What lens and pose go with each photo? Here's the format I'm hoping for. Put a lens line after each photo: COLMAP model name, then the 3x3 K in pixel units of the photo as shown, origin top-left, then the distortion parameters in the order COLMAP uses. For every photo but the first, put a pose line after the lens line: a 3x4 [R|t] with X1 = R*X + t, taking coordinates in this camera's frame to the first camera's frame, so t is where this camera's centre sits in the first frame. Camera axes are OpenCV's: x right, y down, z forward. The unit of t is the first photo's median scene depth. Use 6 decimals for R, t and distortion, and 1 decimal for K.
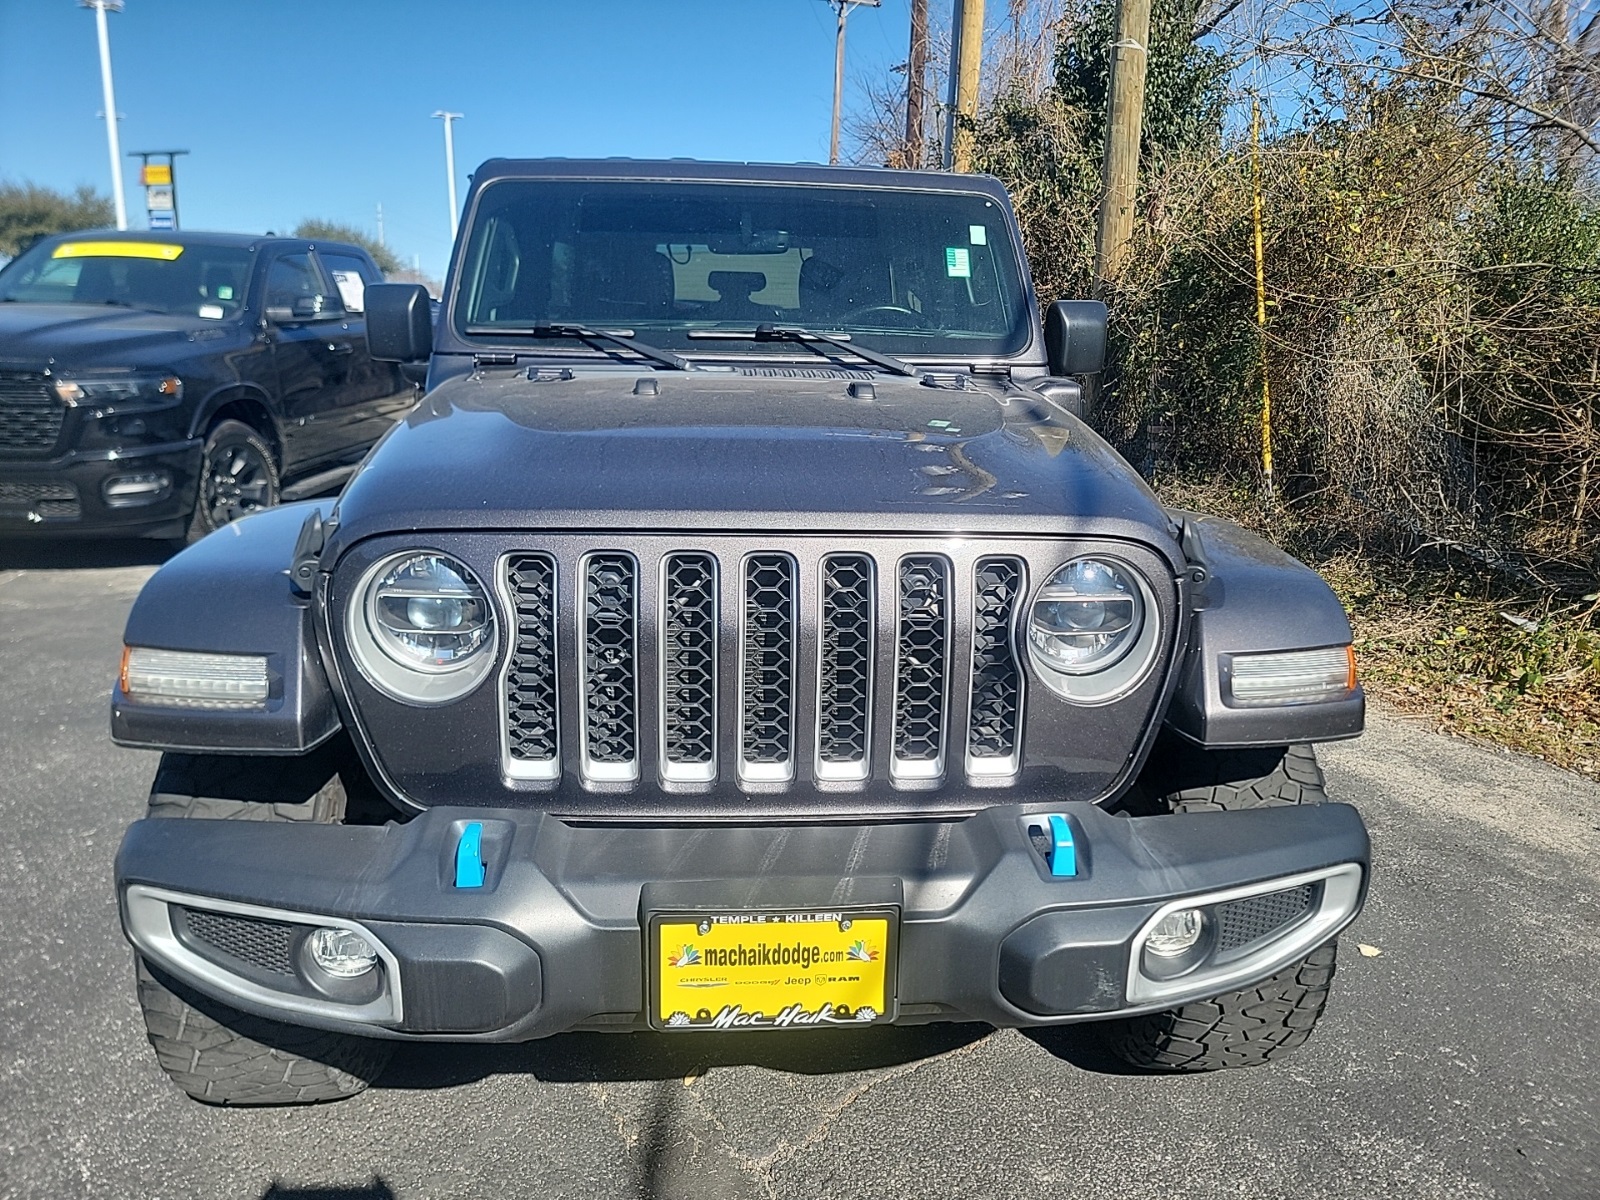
lens RADIAL K [[1240.7, 0, 800.0], [0, 1240.7, 600.0], [0, 0, 1]] dist [-0.000808, -0.006344]
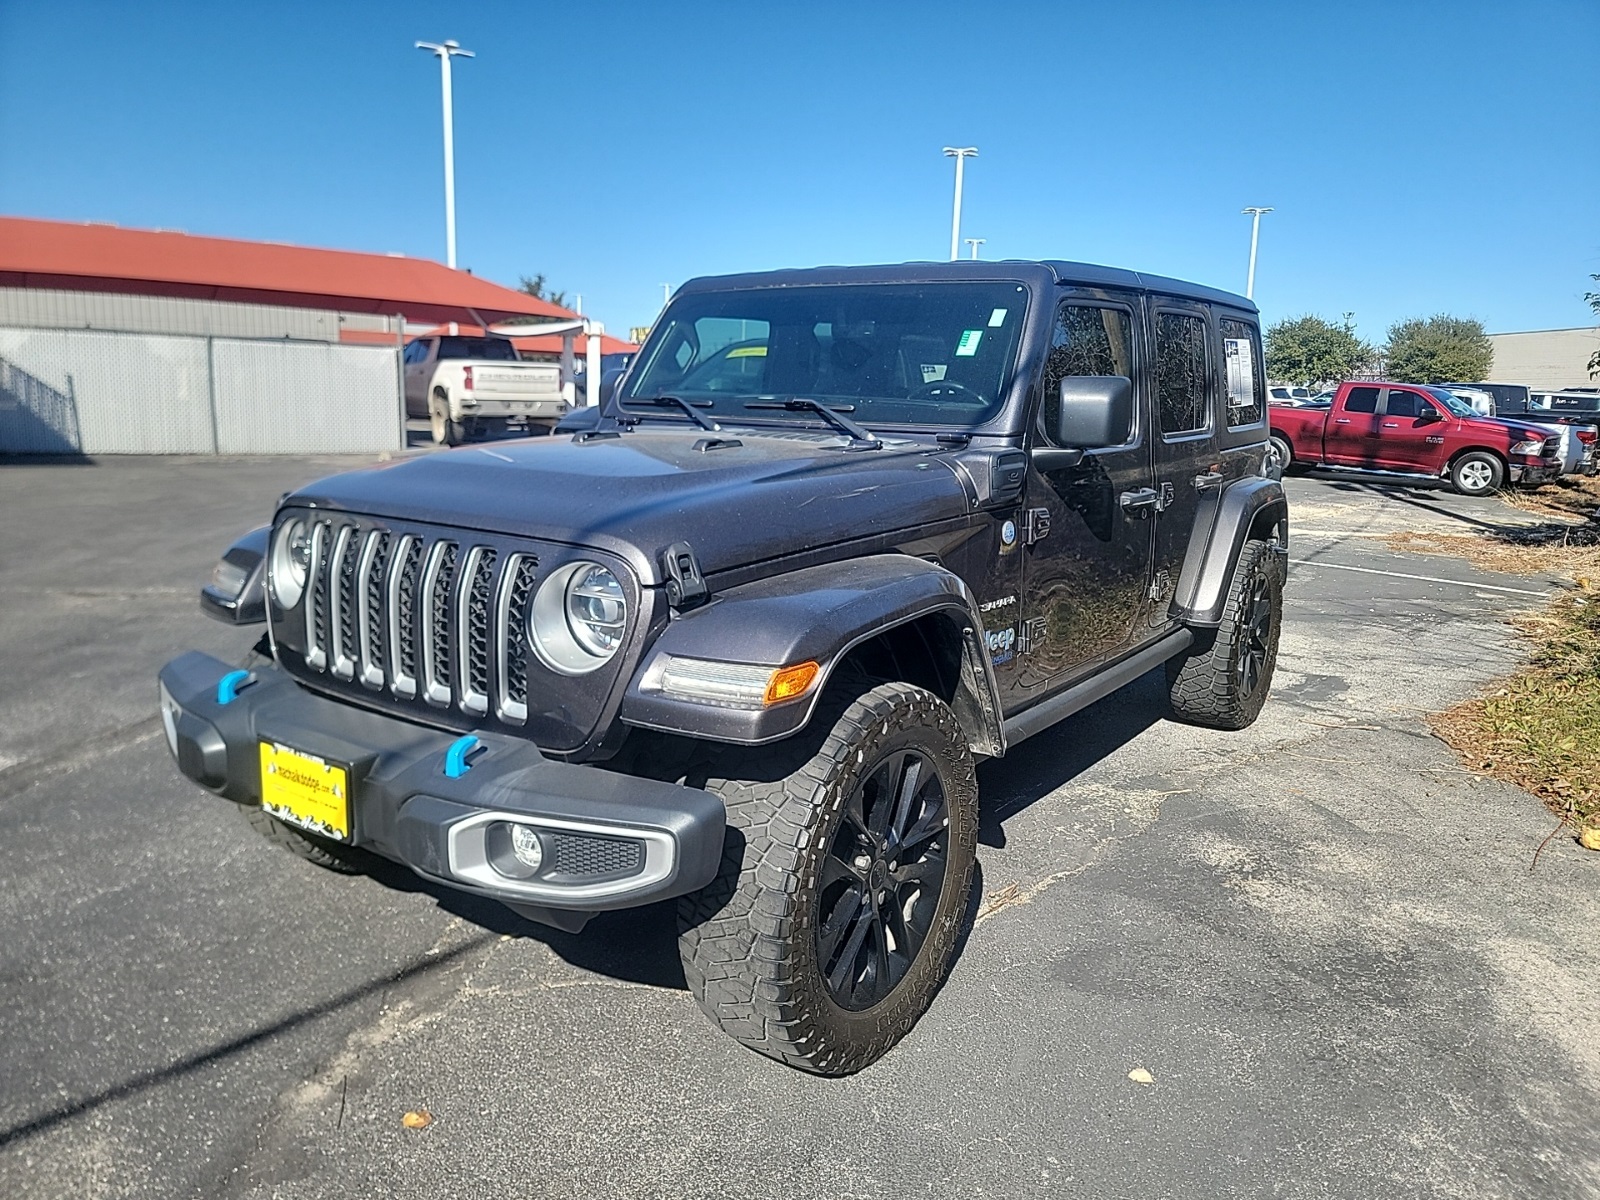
lens RADIAL K [[1240.7, 0, 800.0], [0, 1240.7, 600.0], [0, 0, 1]] dist [-0.000808, -0.006344]
pose [[0.752911, 0.110316, -0.648811, 0.786869], [-0.158941, 0.987149, -0.016599, -0.005902], [0.638641, 0.115620, 0.760769, 0.100489]]
